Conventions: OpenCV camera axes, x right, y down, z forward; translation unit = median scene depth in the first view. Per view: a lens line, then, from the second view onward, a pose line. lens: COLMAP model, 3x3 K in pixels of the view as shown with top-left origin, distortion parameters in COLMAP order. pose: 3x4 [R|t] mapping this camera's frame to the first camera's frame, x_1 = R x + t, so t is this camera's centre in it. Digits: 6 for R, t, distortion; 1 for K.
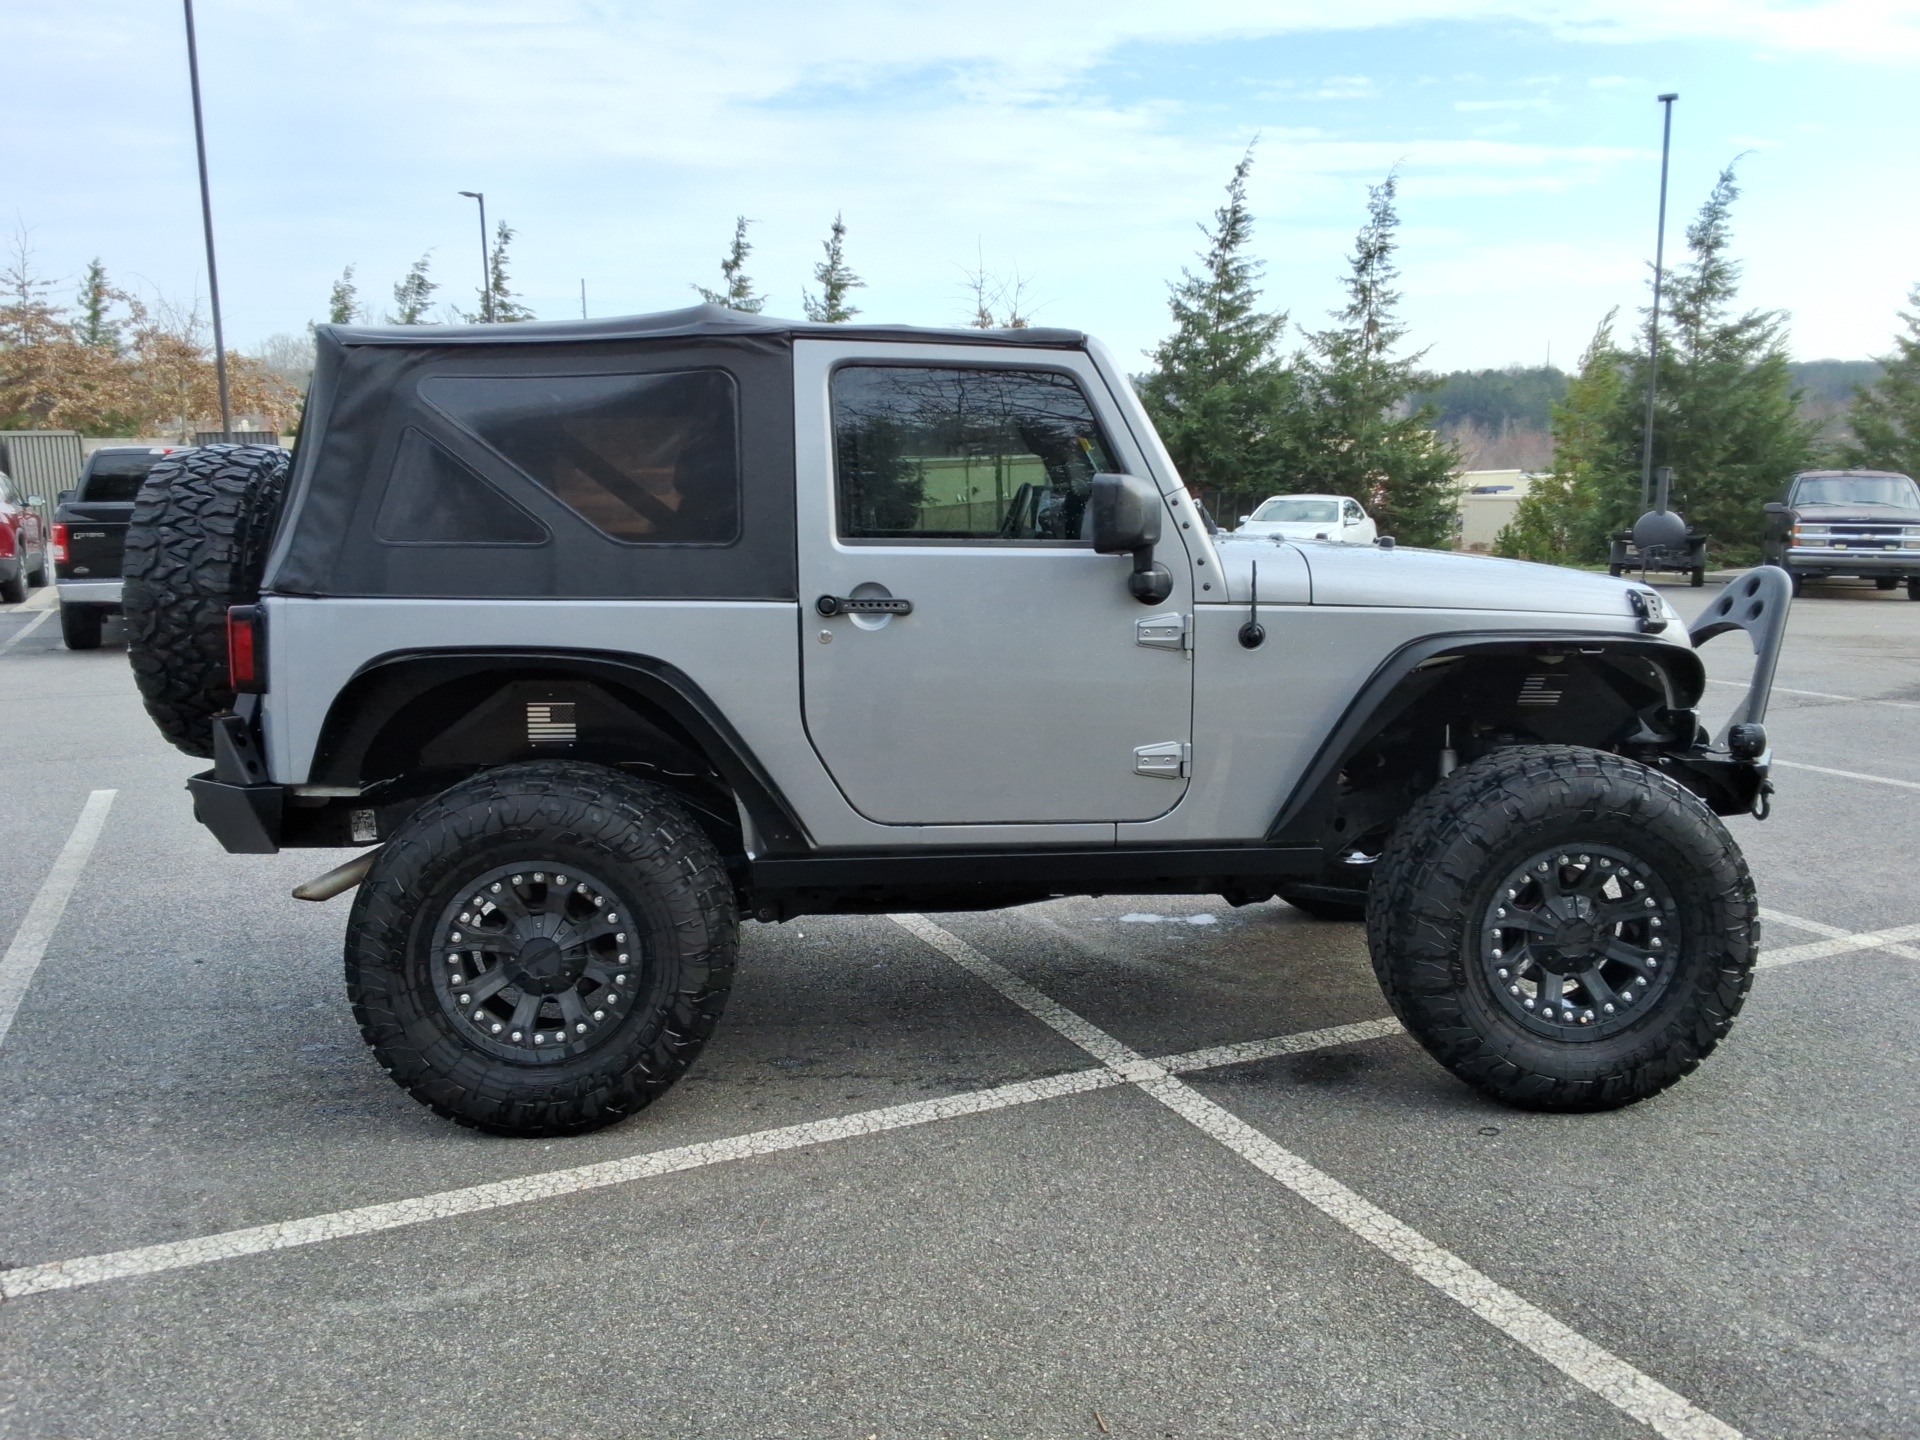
lens RADIAL K [[1551.7, 0, 978.4], [0, 1551.7, 716.1], [0, 0, 1]] dist [0.098064, -0.126222]
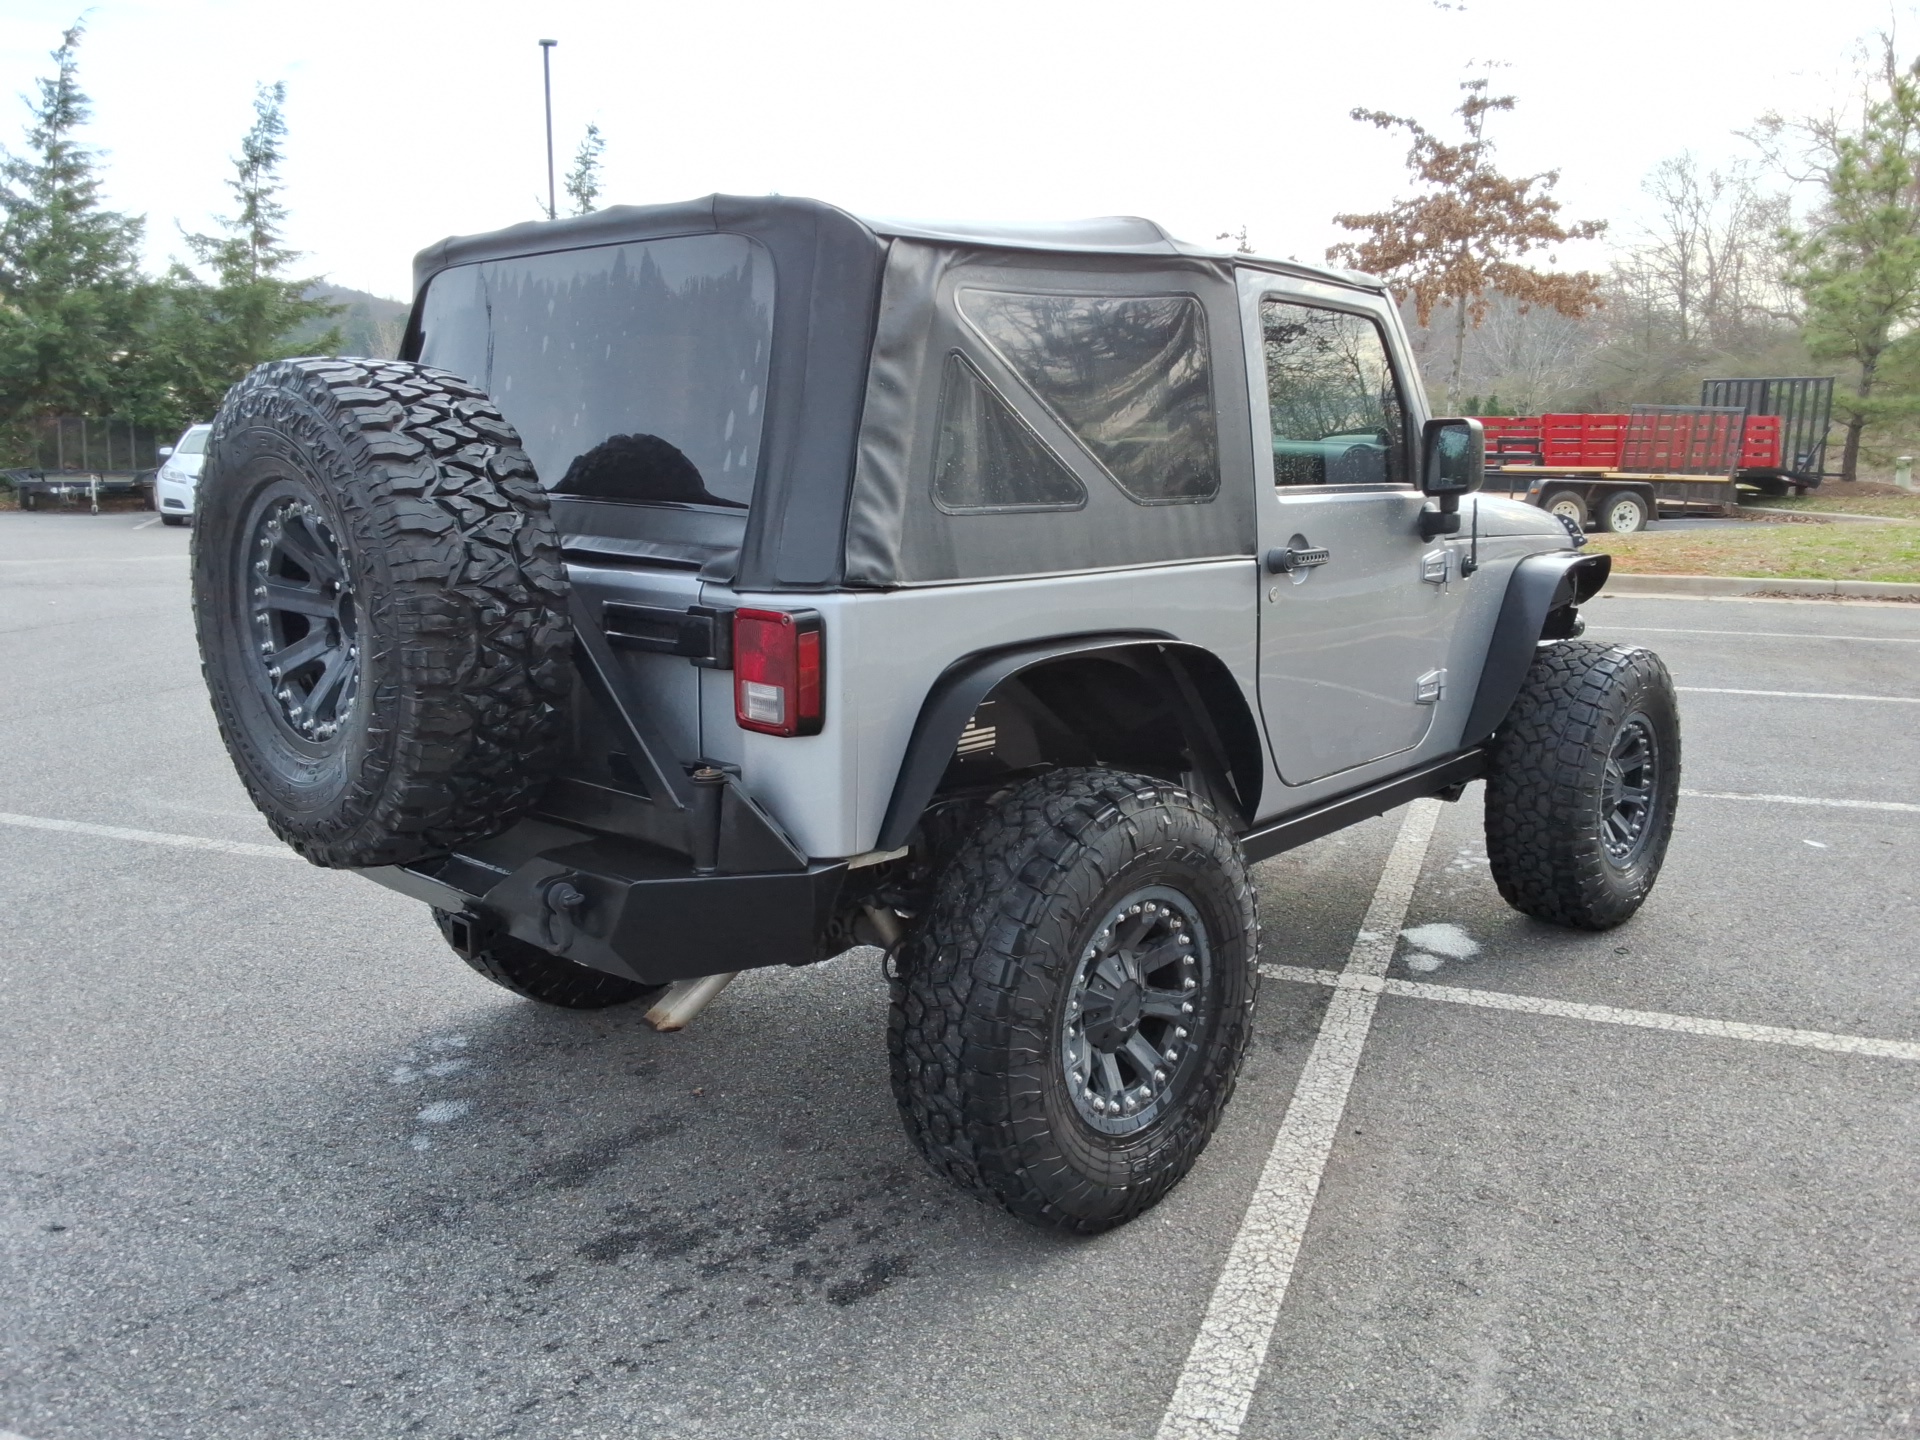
lens RADIAL K [[1551.7, 0, 968.6], [0, 1551.7, 713.2], [0, 0, 1]] dist [0.098064, -0.126222]
pose [[0.708905, -0.122861, 0.694520, -0.131659], [0.094996, 0.992371, 0.078588, -0.010595], [-0.698877, 0.010265, 0.715168, 0.068832]]
